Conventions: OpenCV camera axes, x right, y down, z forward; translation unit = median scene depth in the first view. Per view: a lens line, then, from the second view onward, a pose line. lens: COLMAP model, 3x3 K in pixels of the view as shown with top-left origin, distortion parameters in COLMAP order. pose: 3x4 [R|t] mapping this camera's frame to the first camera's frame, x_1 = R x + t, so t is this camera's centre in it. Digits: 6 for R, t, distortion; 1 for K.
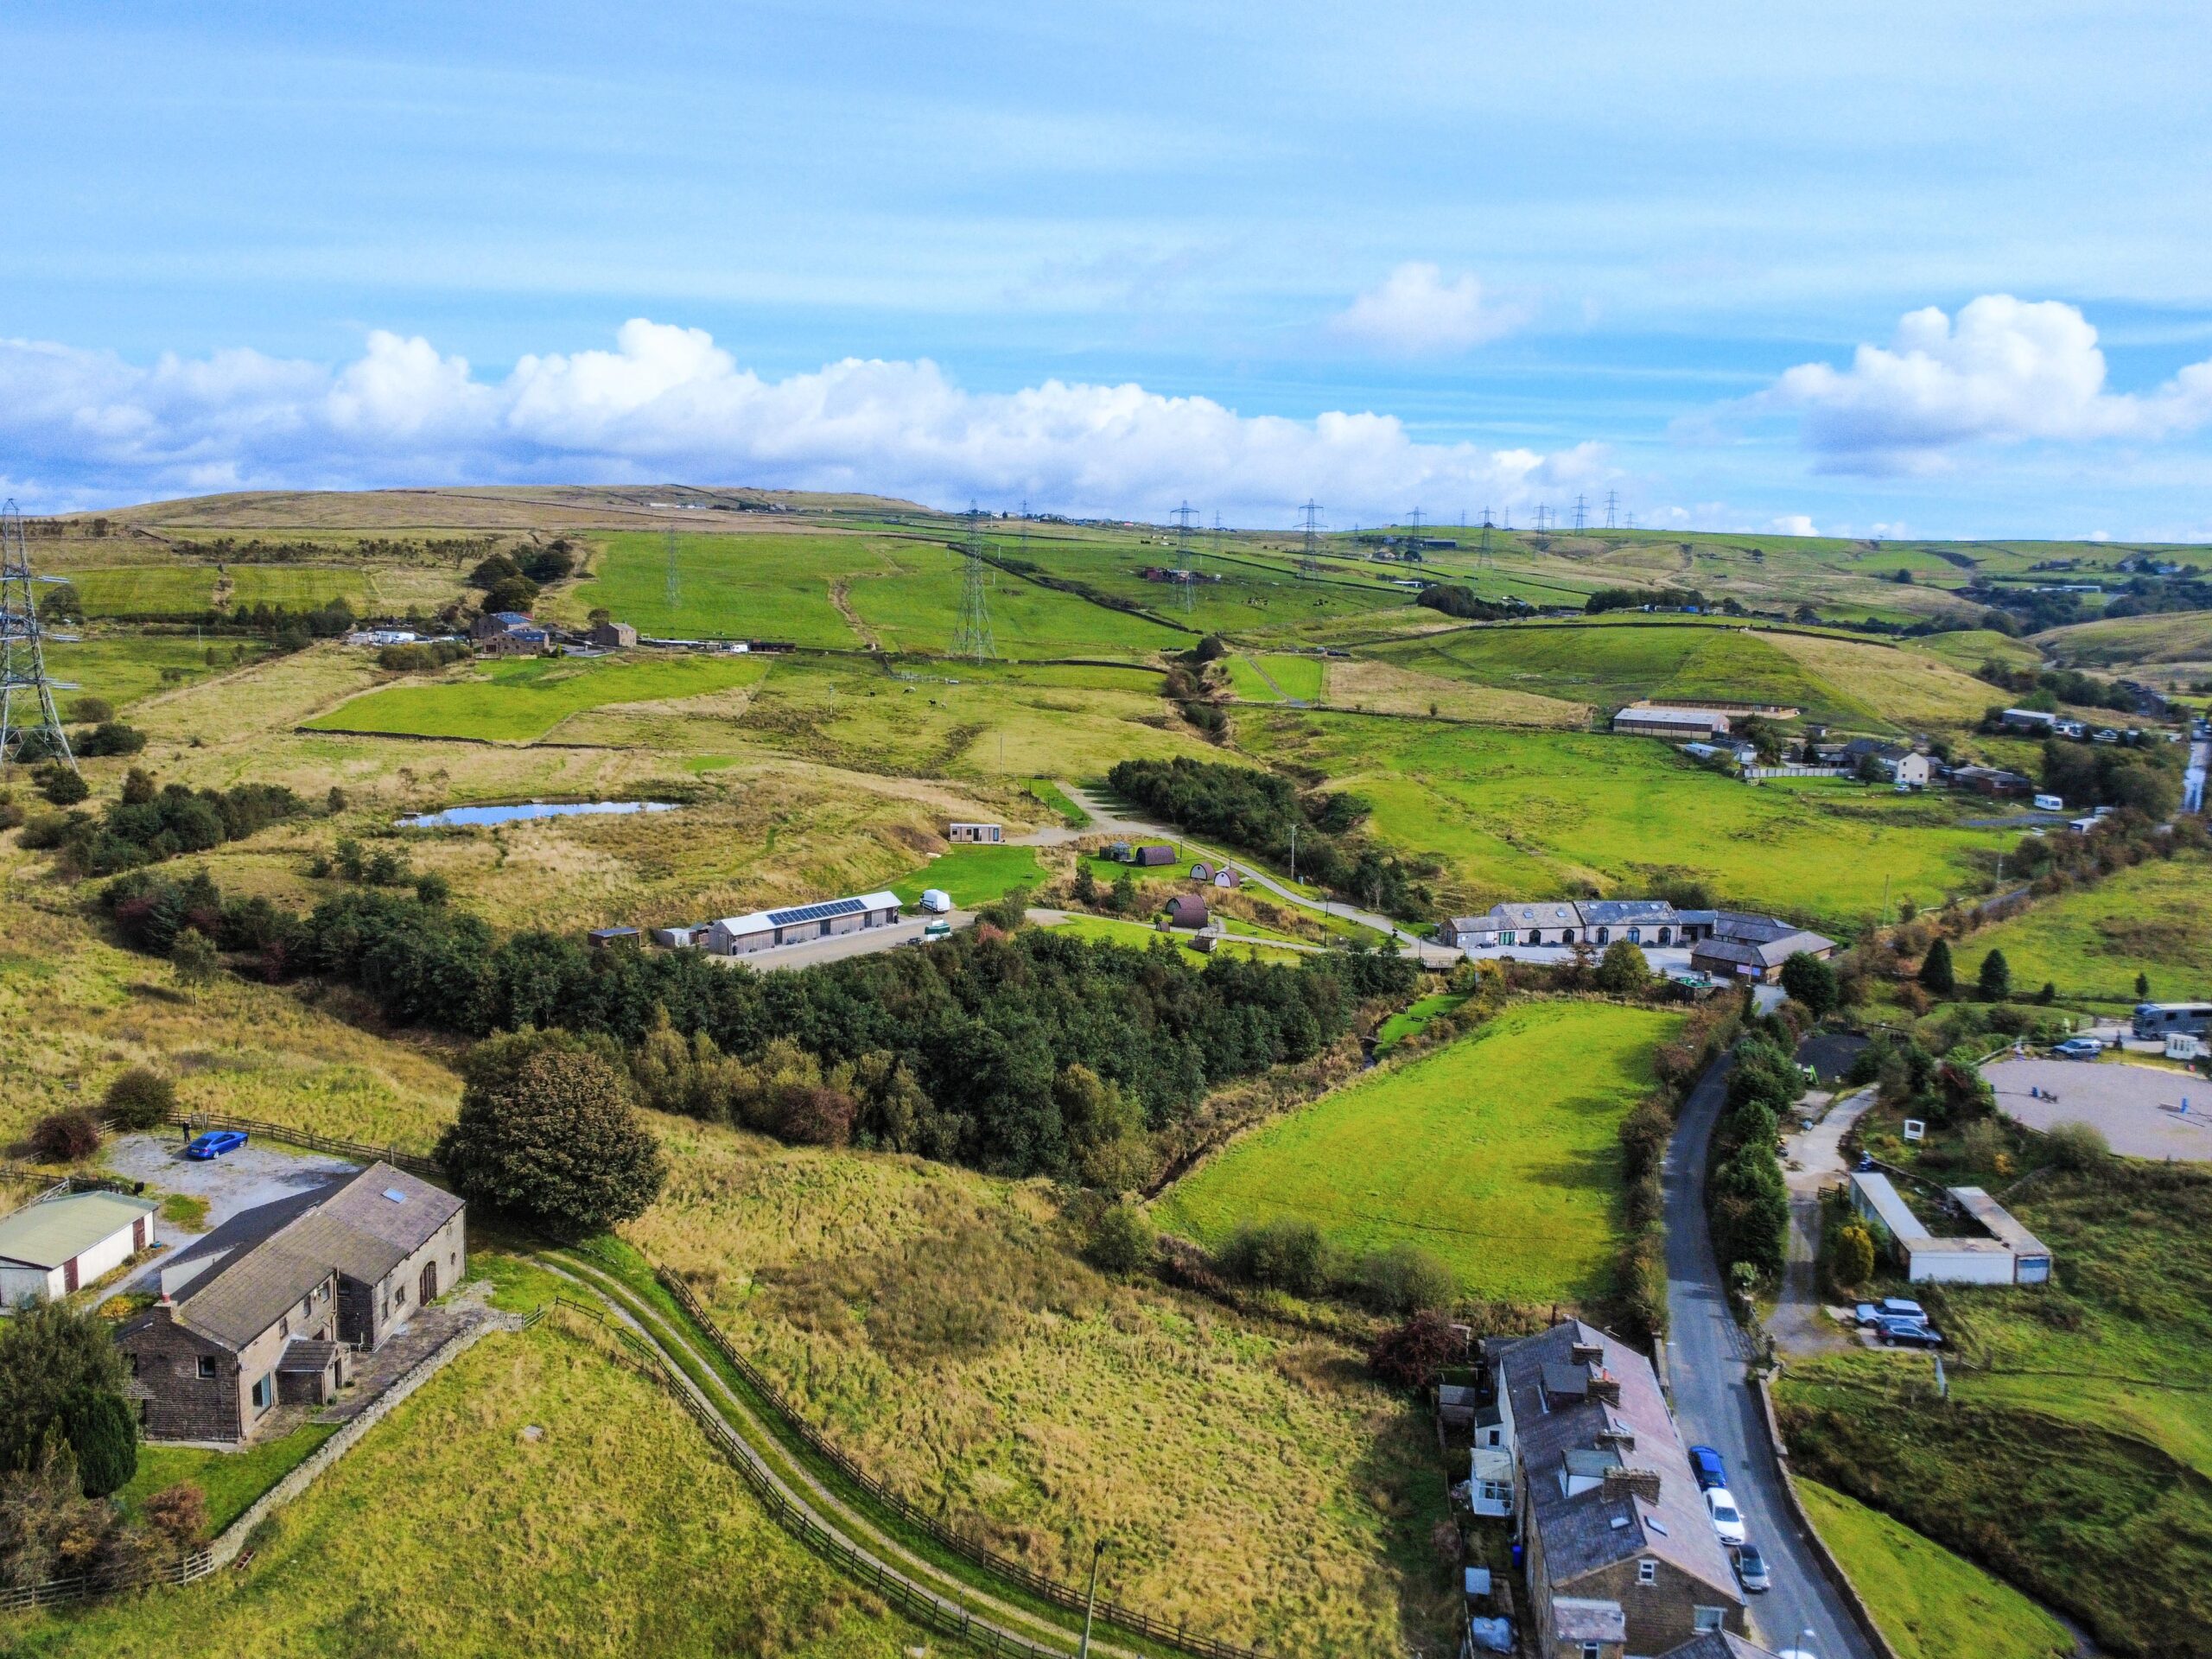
lens RADIAL K [[1661.7, 0, 1117.5], [0, 1661.7, 822.1], [0, 0, 1]] dist [0.007133, -0.008581]
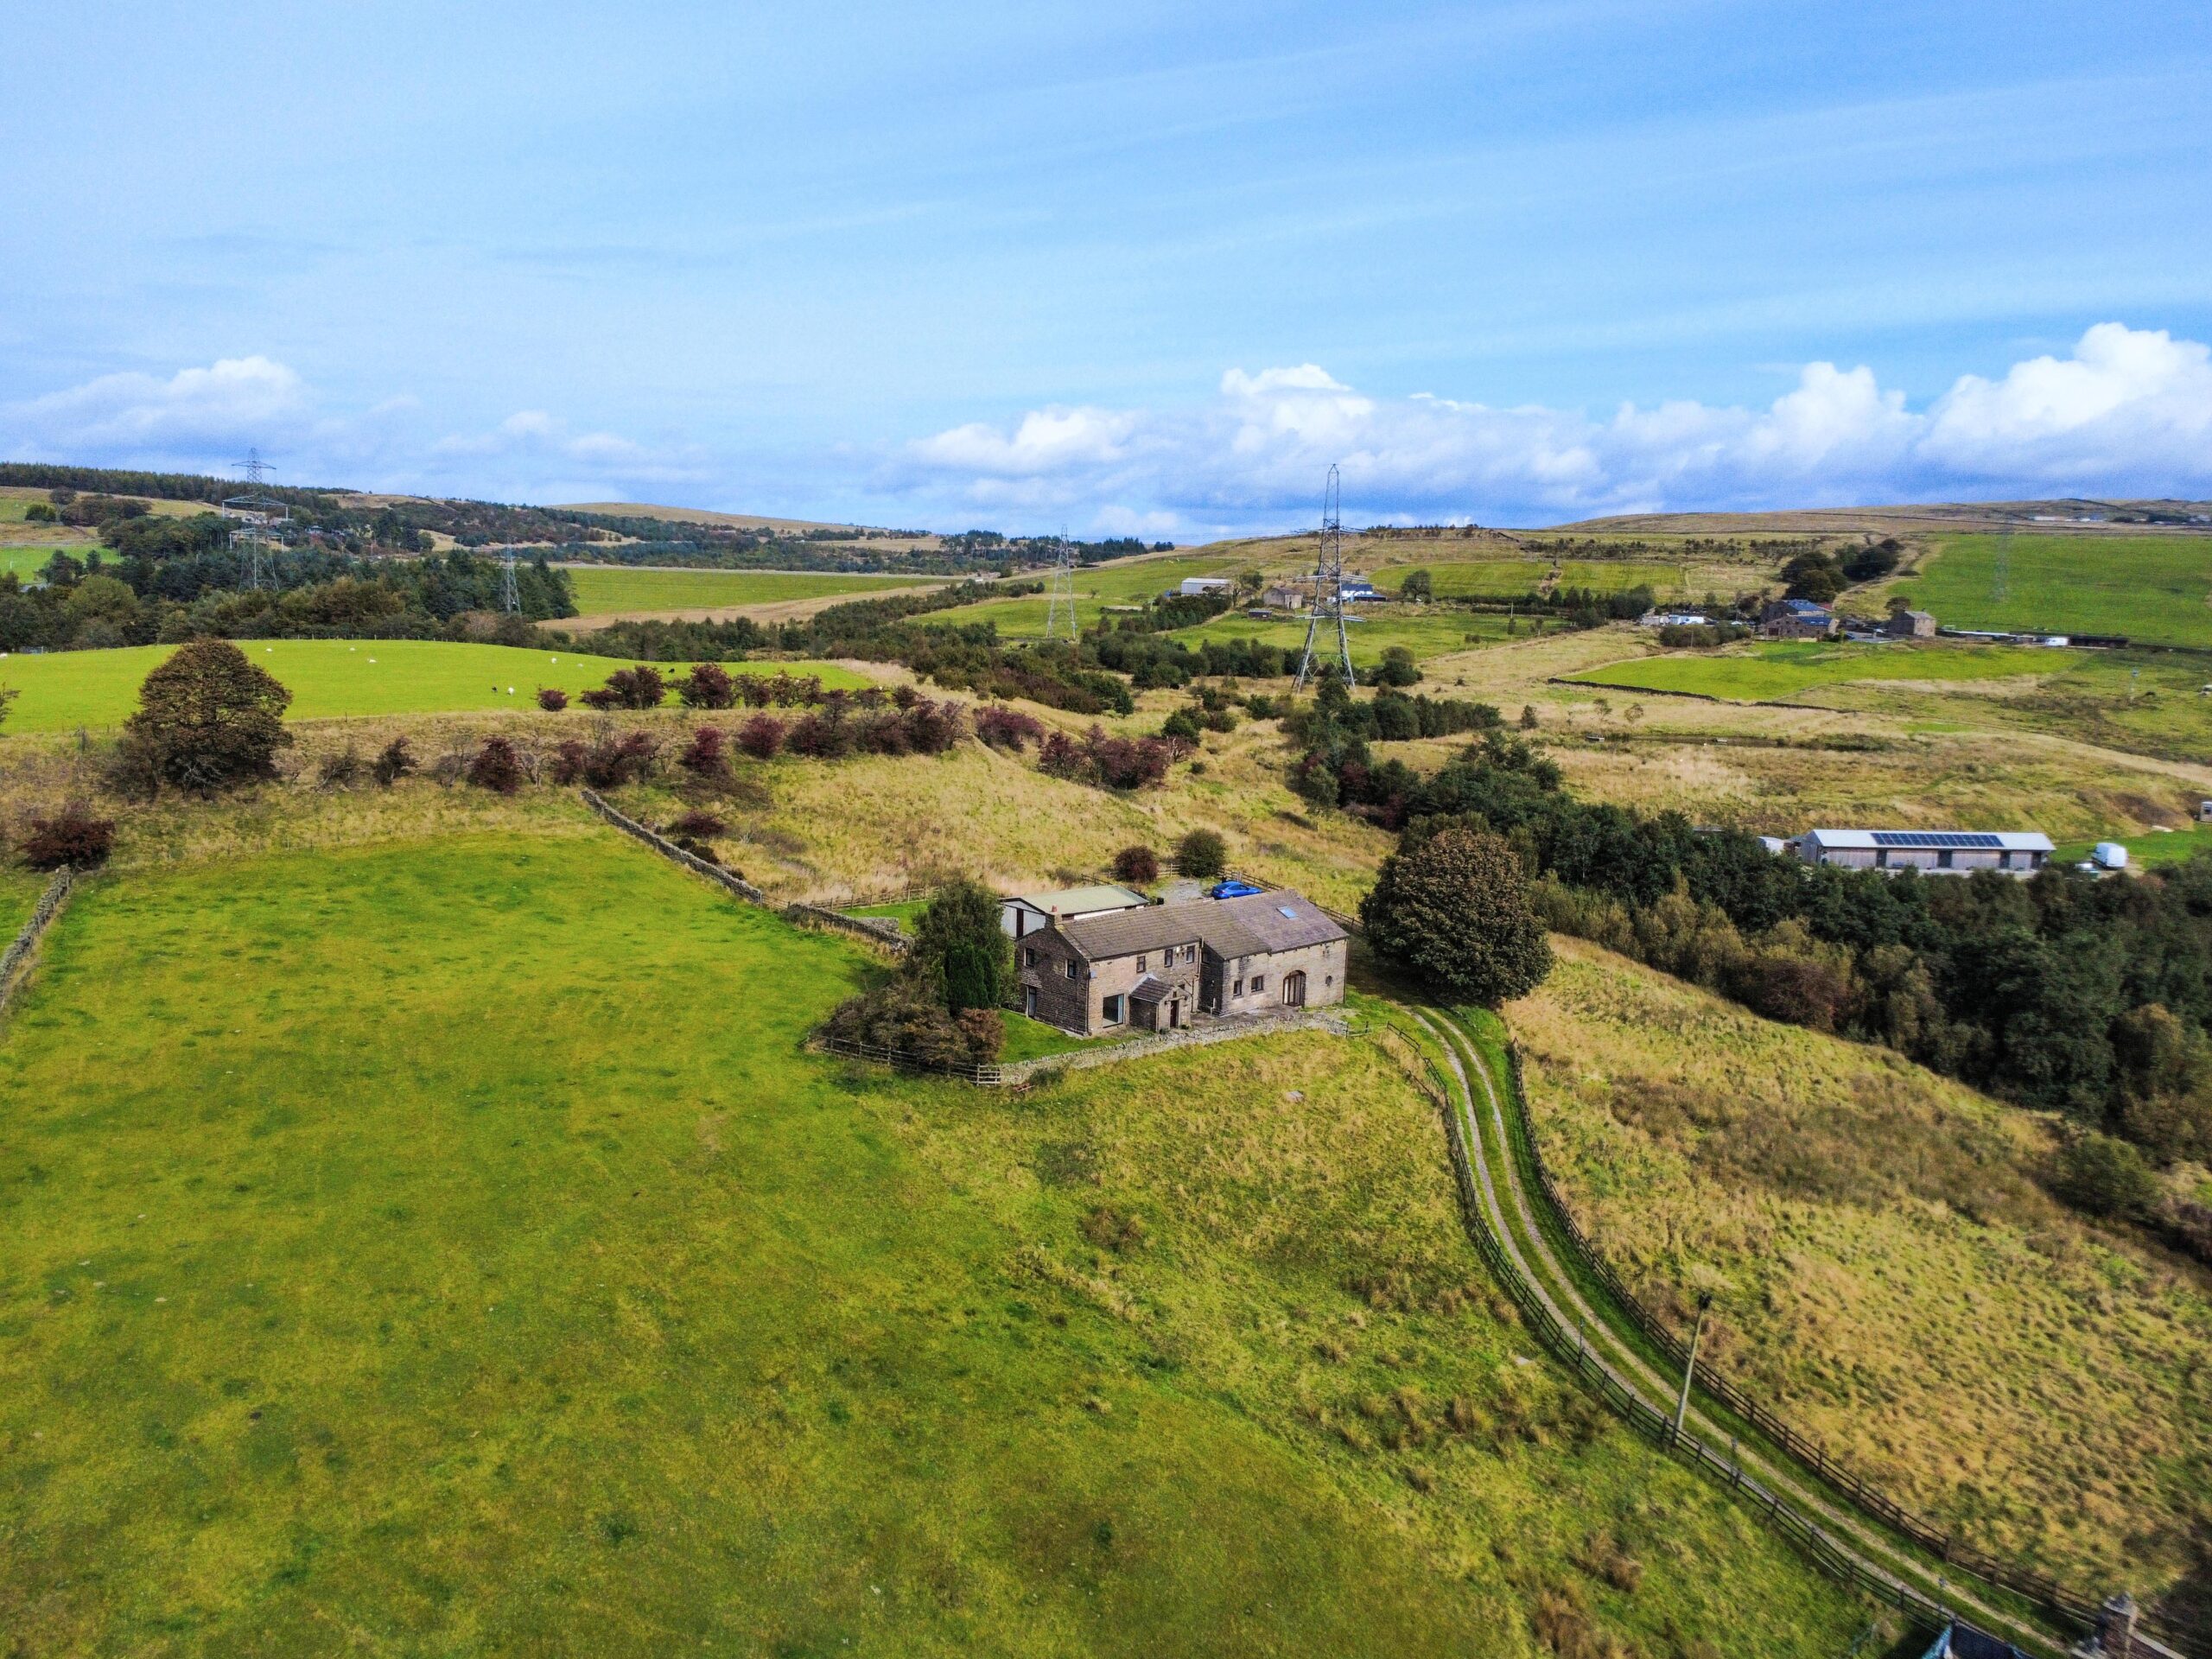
lens RADIAL K [[1661.7, 0, 1117.5], [0, 1661.7, 822.1], [0, 0, 1]] dist [0.007133, -0.008581]
pose [[0.708972, 0.098389, -0.698340, 0.149230], [-0.113210, 0.993256, 0.025005, 0.081591], [0.696090, 0.061331, 0.715330, 0.056494]]
